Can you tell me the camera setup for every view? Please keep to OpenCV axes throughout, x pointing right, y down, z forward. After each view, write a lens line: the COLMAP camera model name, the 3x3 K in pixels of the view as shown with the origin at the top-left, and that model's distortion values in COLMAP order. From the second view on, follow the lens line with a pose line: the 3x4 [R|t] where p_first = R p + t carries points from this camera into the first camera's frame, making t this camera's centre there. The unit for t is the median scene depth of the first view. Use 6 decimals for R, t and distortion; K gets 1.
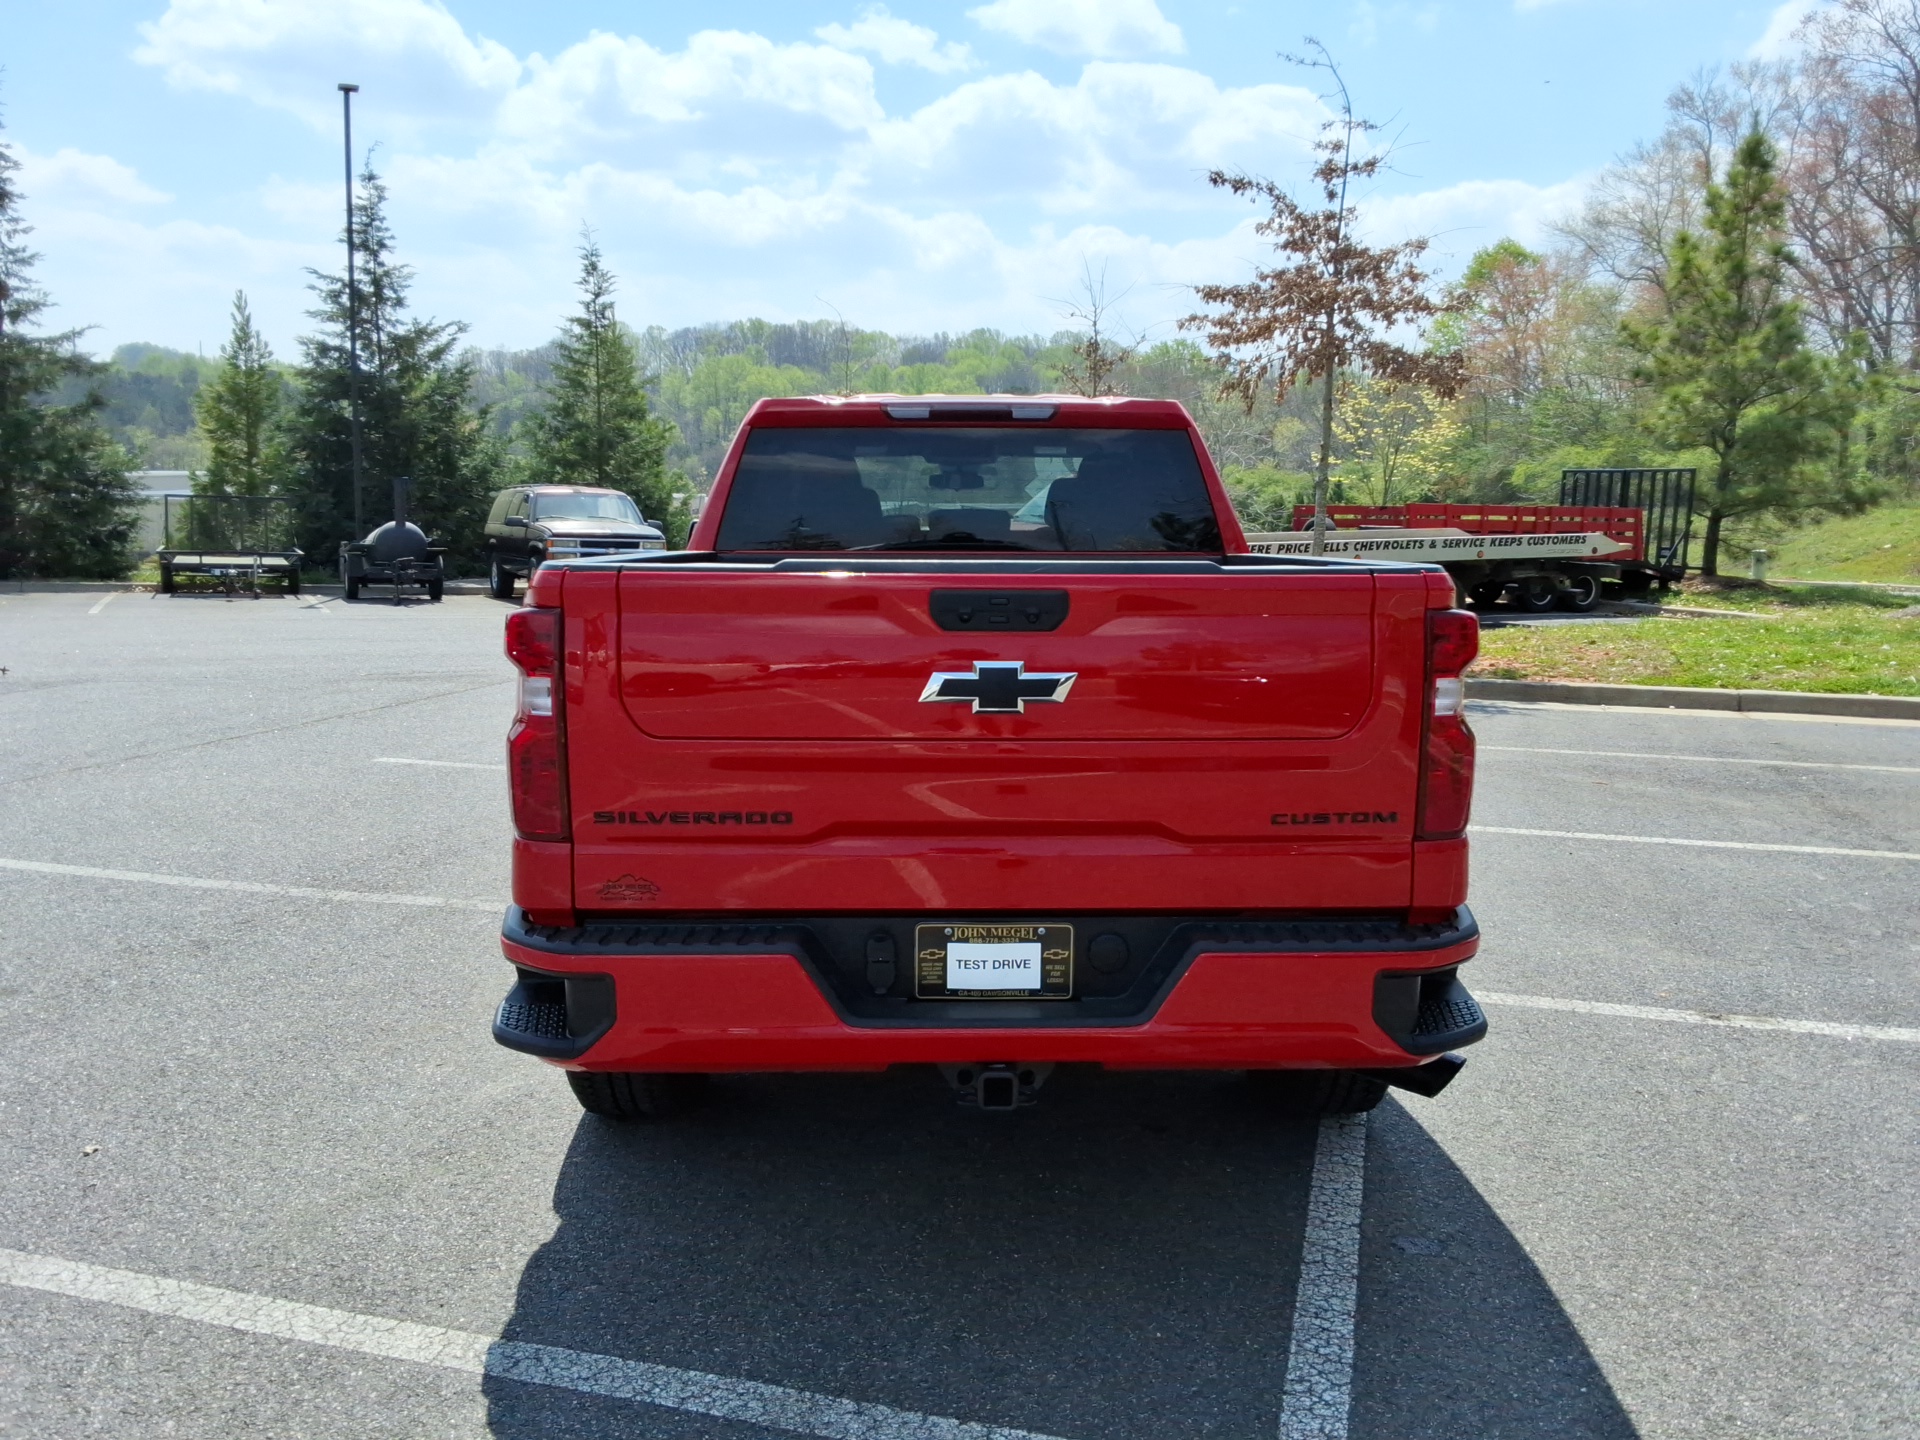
lens RADIAL K [[1539.3, 0, 978.9], [0, 1539.3, 699.7], [0, 0, 1]] dist [0.096322, -0.153870]
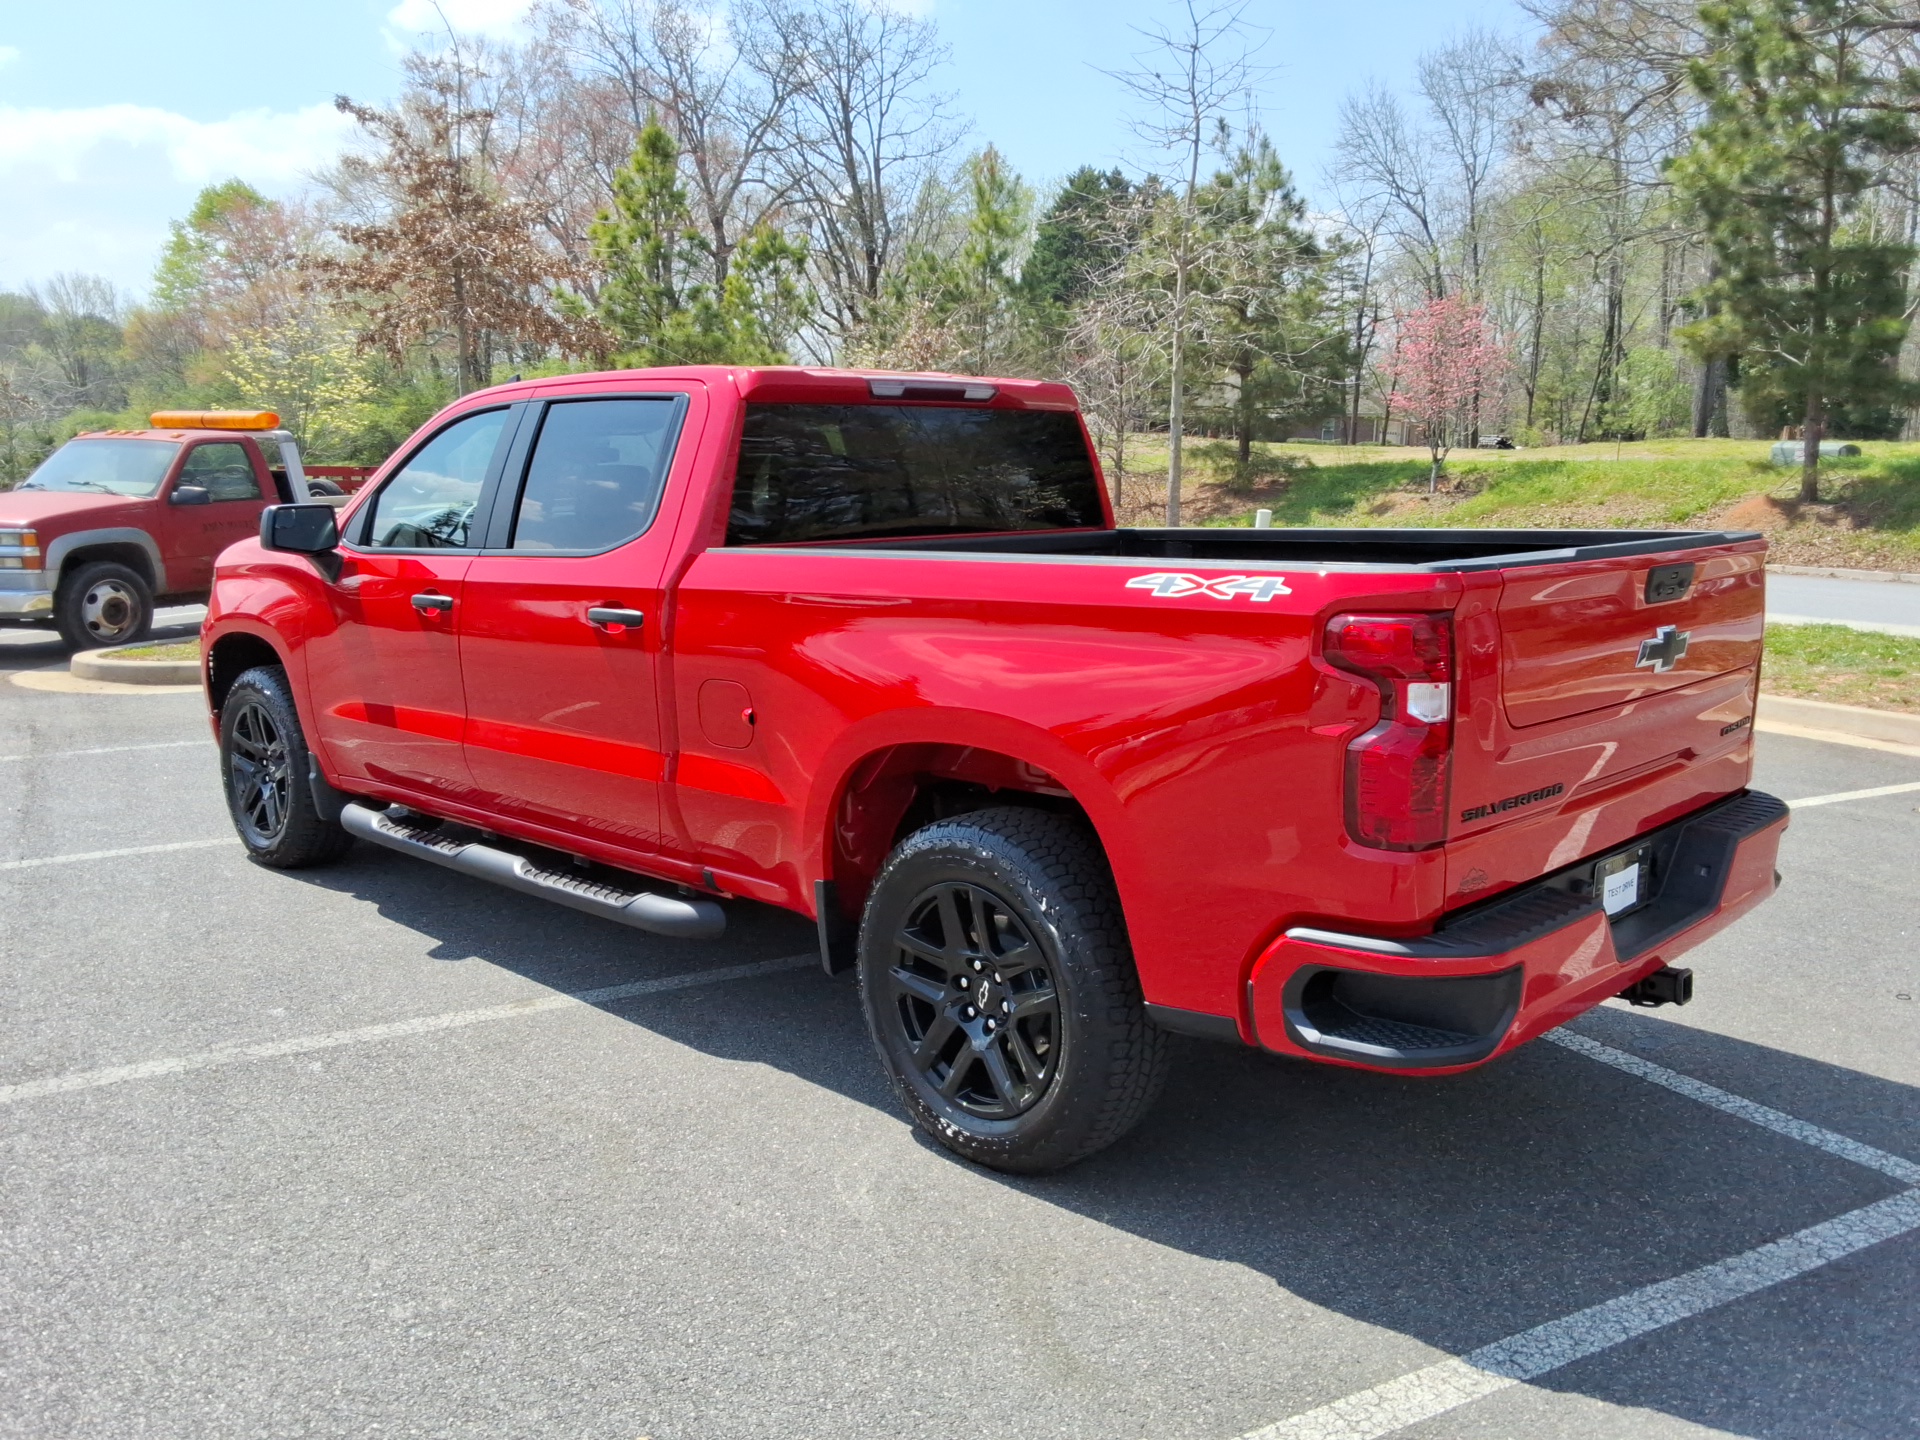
lens RADIAL K [[1539.3, 0, 975.0], [0, 1539.3, 695.8], [0, 0, 1]] dist [0.096322, -0.153870]
pose [[0.714468, -0.111223, 0.690771, -0.116244], [0.093445, 0.993608, 0.063333, -0.009502], [-0.693400, 0.019300, 0.720295, 0.049746]]
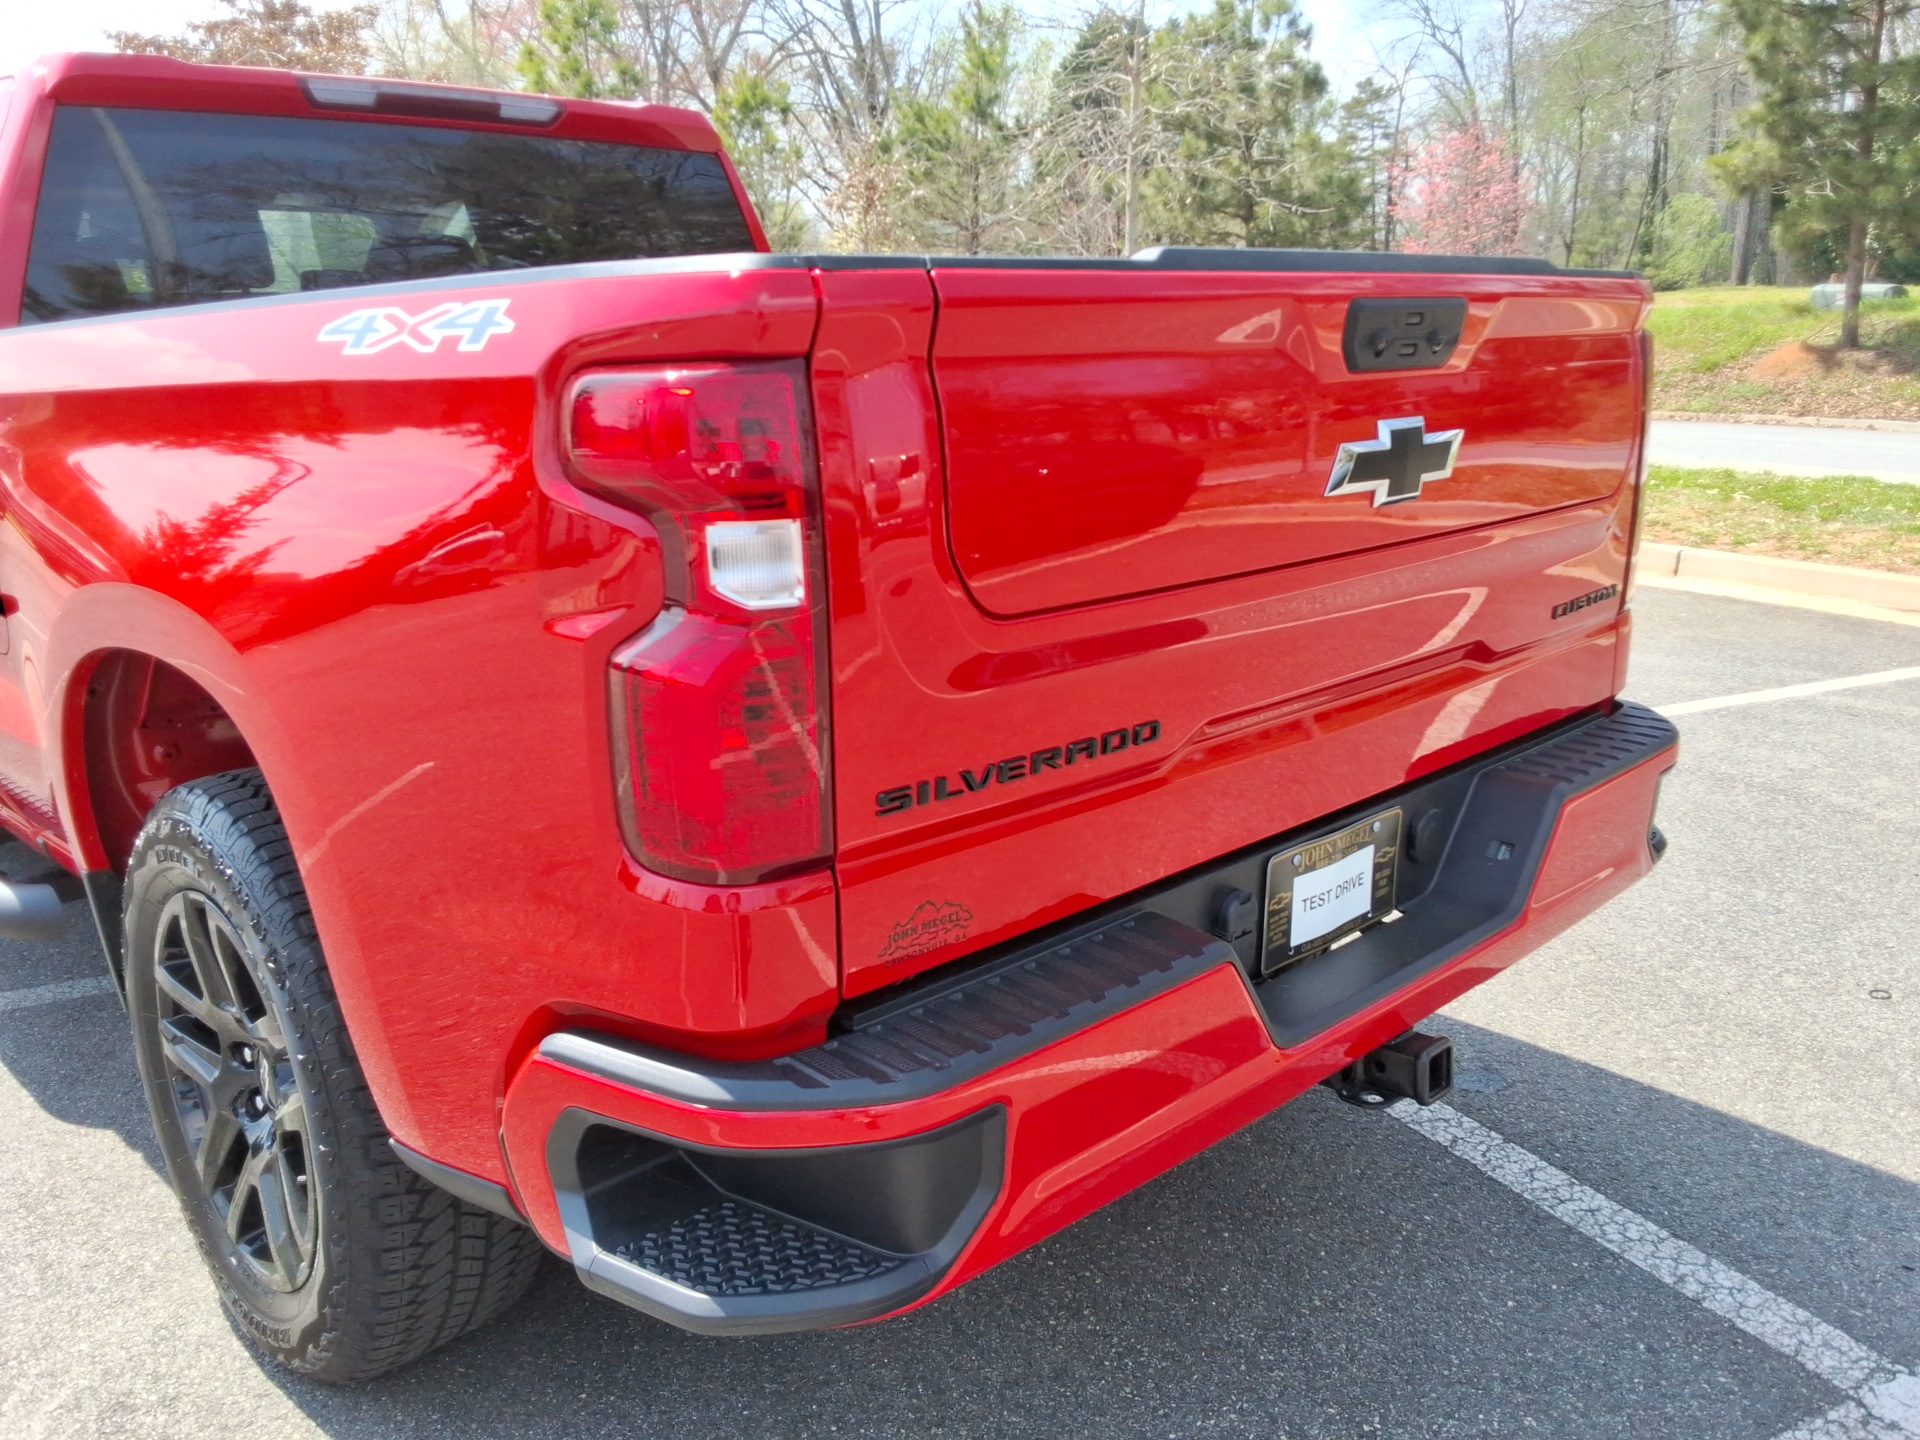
lens RADIAL K [[1539.3, 0, 986.4], [0, 1539.3, 695.2], [0, 0, 1]] dist [0.096322, -0.153870]
pose [[0.724405, -0.173344, 0.667225, -0.053467], [0.107378, 0.984429, 0.139174, -0.001951], [-0.680961, -0.029173, 0.731738, 0.063332]]
